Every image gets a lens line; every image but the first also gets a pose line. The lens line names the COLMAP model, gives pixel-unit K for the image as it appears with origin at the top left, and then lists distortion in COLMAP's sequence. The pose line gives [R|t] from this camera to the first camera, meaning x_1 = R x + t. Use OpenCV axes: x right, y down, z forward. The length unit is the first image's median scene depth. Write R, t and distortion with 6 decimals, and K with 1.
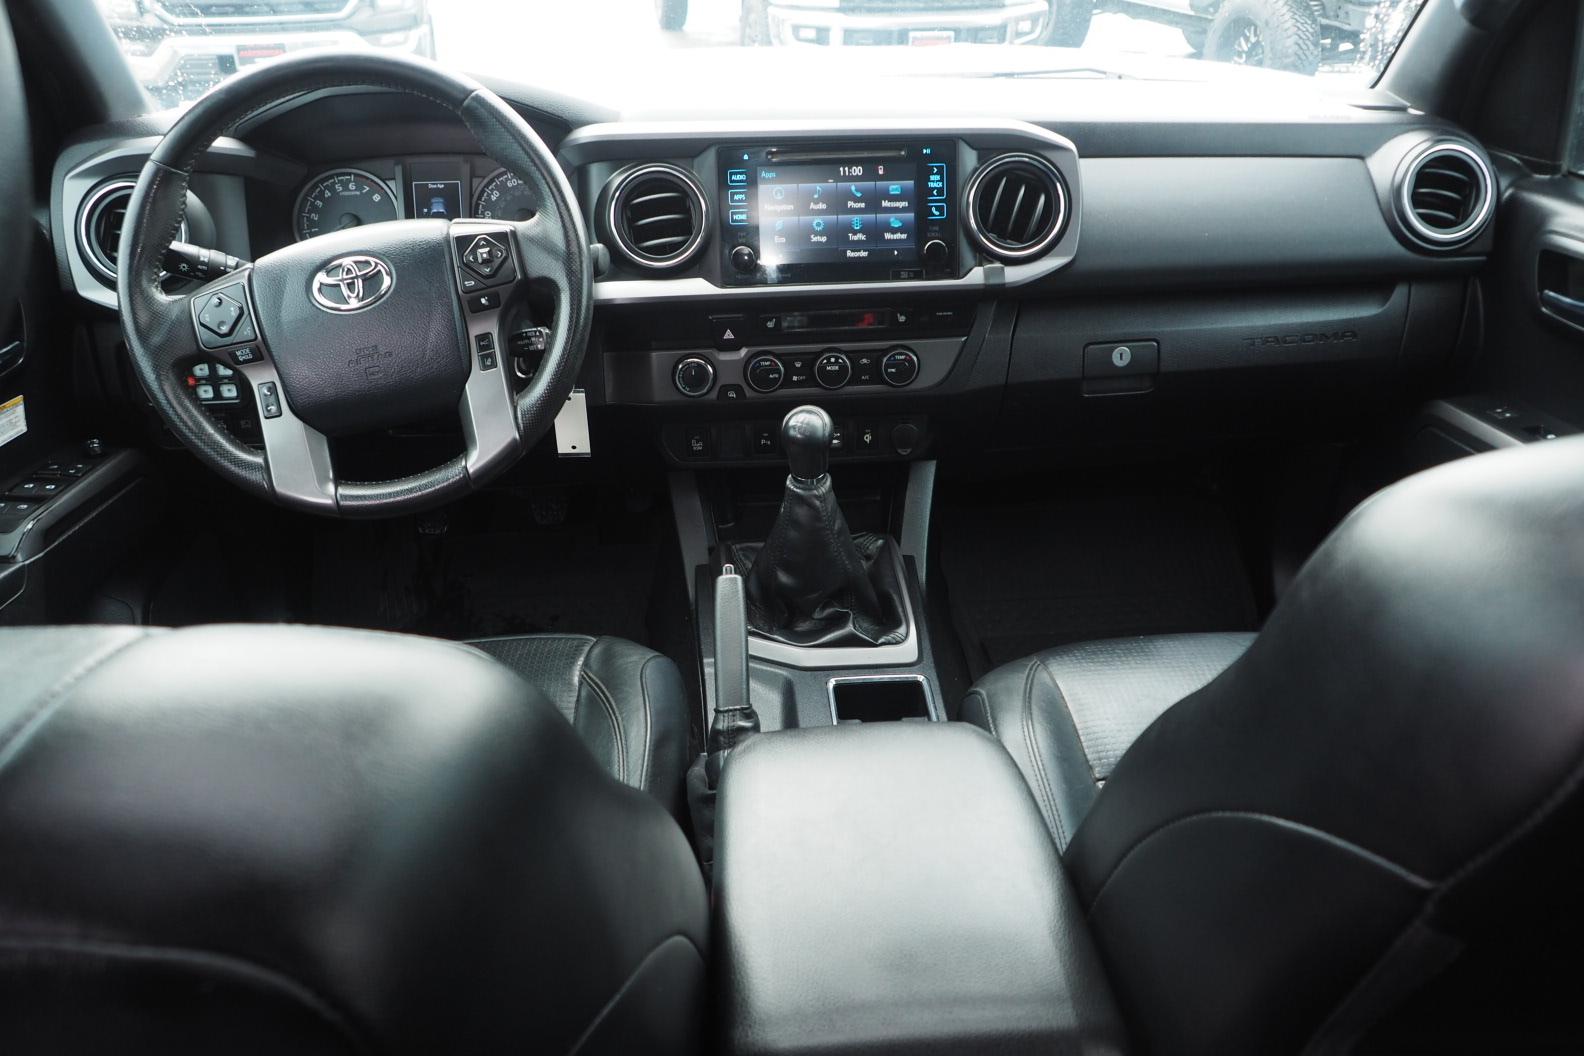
lens RADIAL K [[1097.4, 0, 796.4], [0, 1097.4, 510.9], [0, 0, 1]] dist [-0.038683, -0.000485]
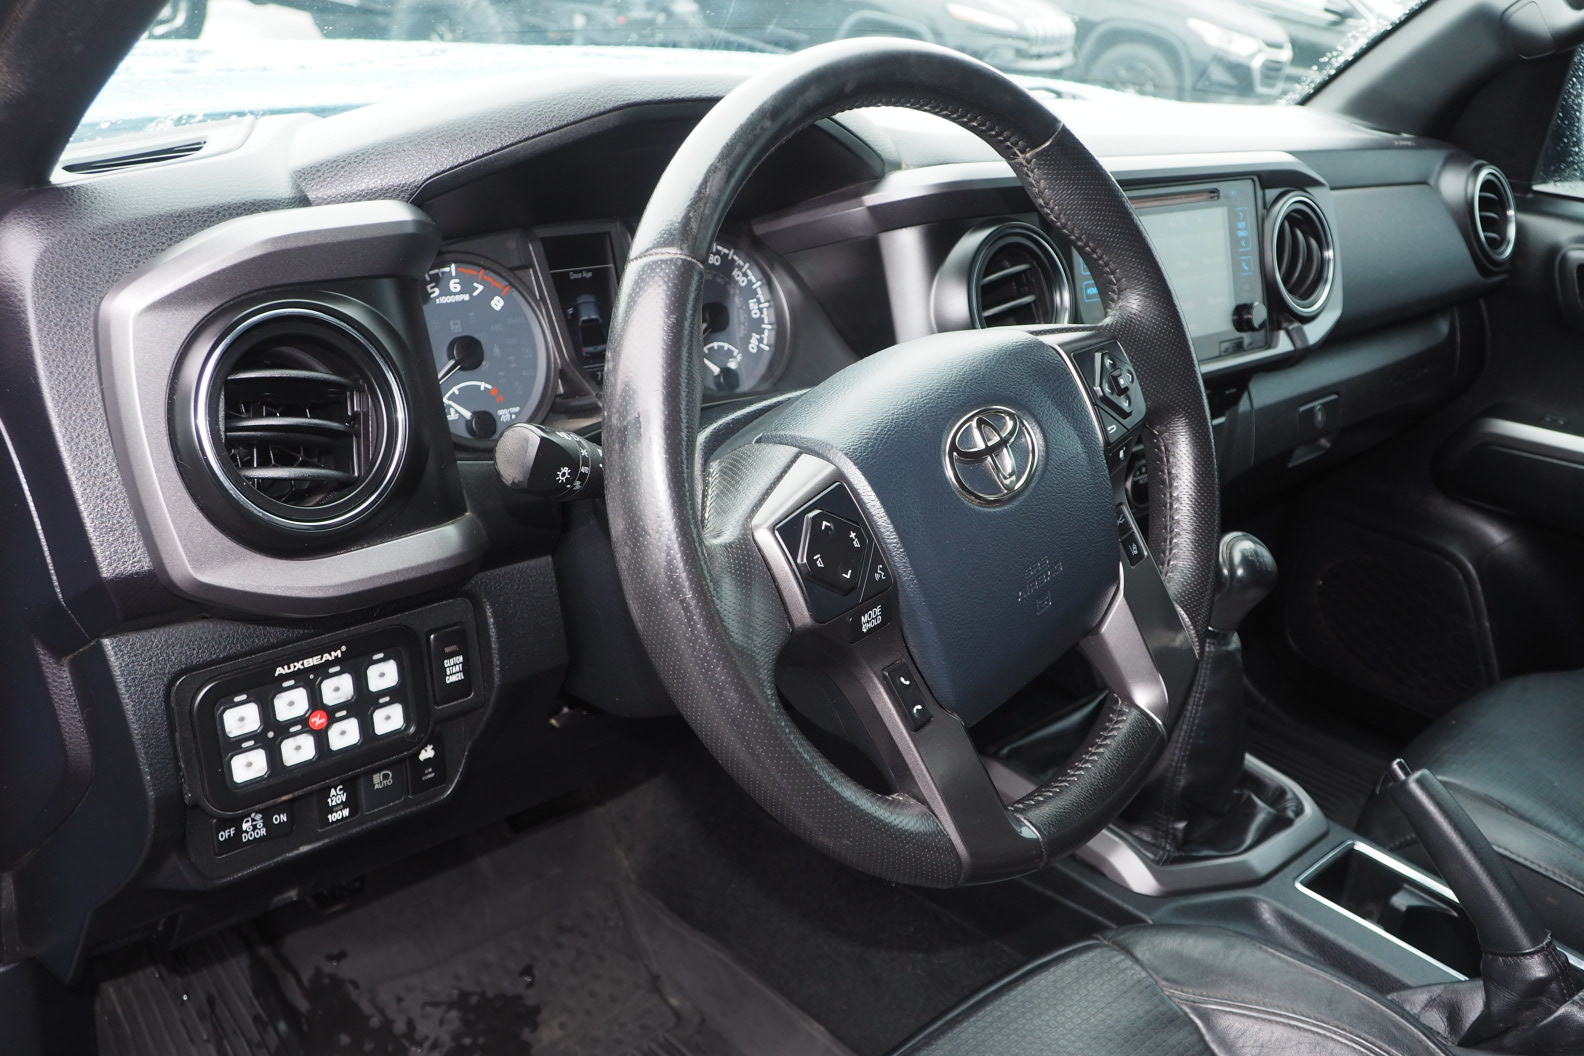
lens RADIAL K [[1419.8, 0, 792.0], [0, 1419.8, 528.0], [0, 0, 1]] dist [-0.014829, -0.003117]
pose [[0.773327, -0.177184, 0.608746, -0.789854], [0.214681, 0.976616, 0.011536, -0.169610], [-0.596555, 0.121766, 0.793281, 0.398683]]
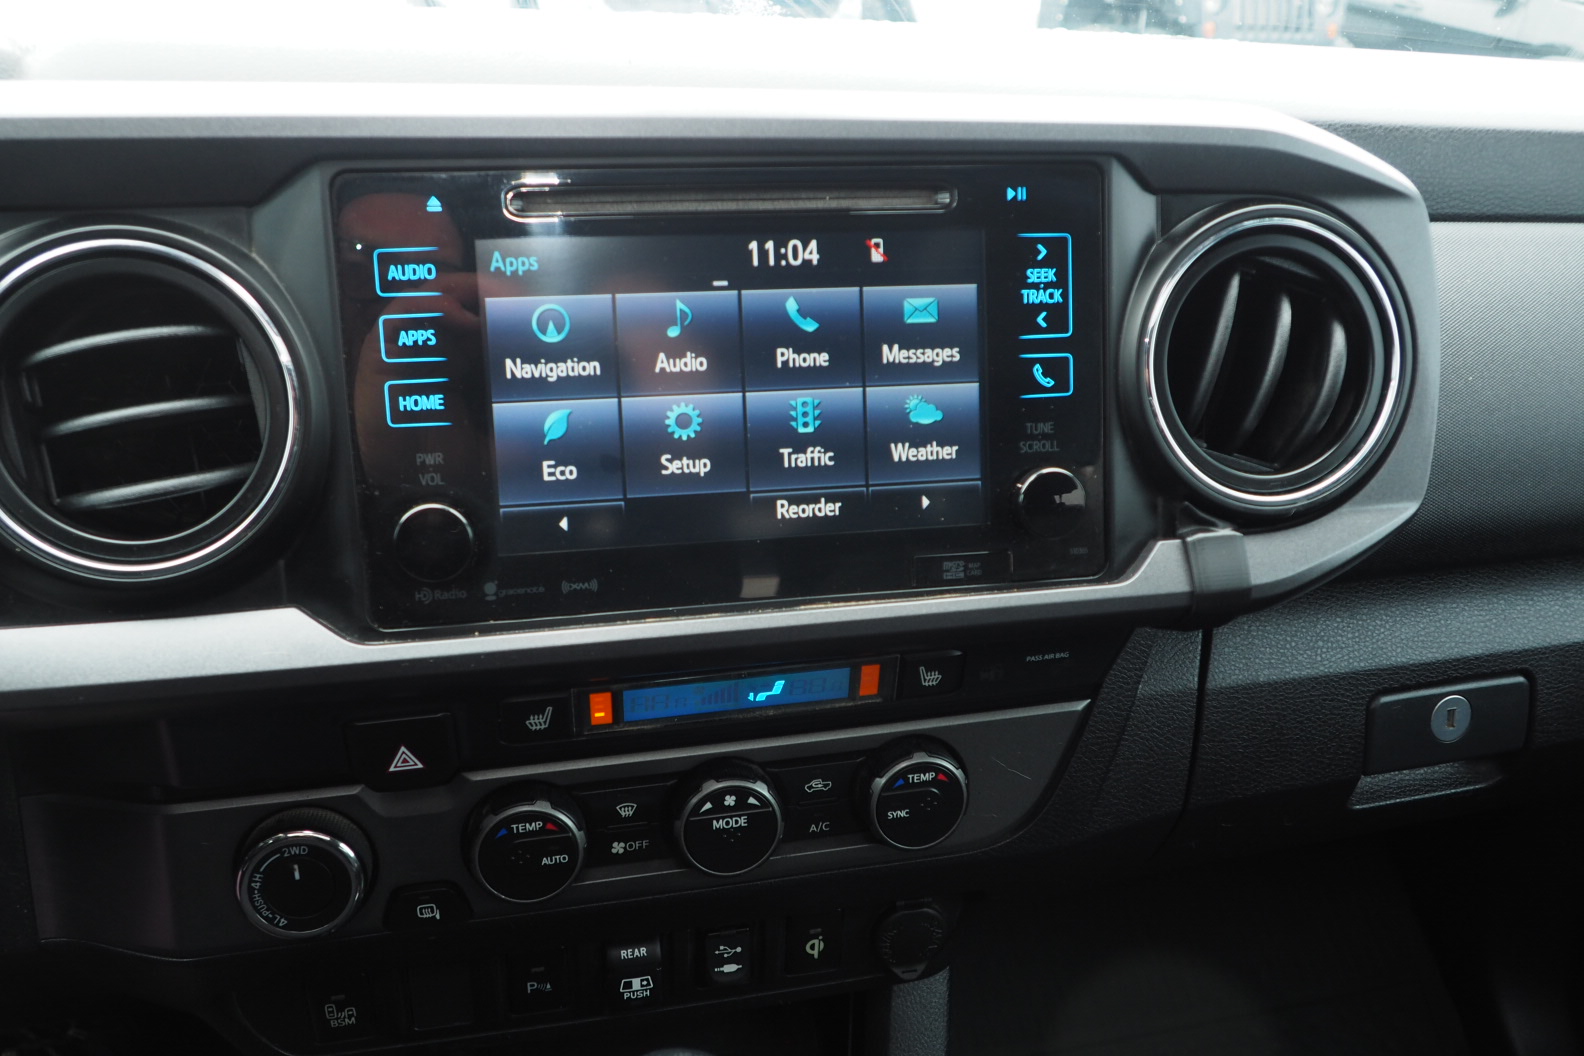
lens RADIAL K [[1203.0, 0, 792.0], [0, 1203.0, 528.0], [0, 0, 1]] dist [-0.029391, 0.000177]
pose [[0.986438, -0.028735, 0.161598, -0.005830], [0.037440, 0.997993, -0.051079, -0.212873], [-0.159806, 0.056436, 0.985534, 0.659649]]
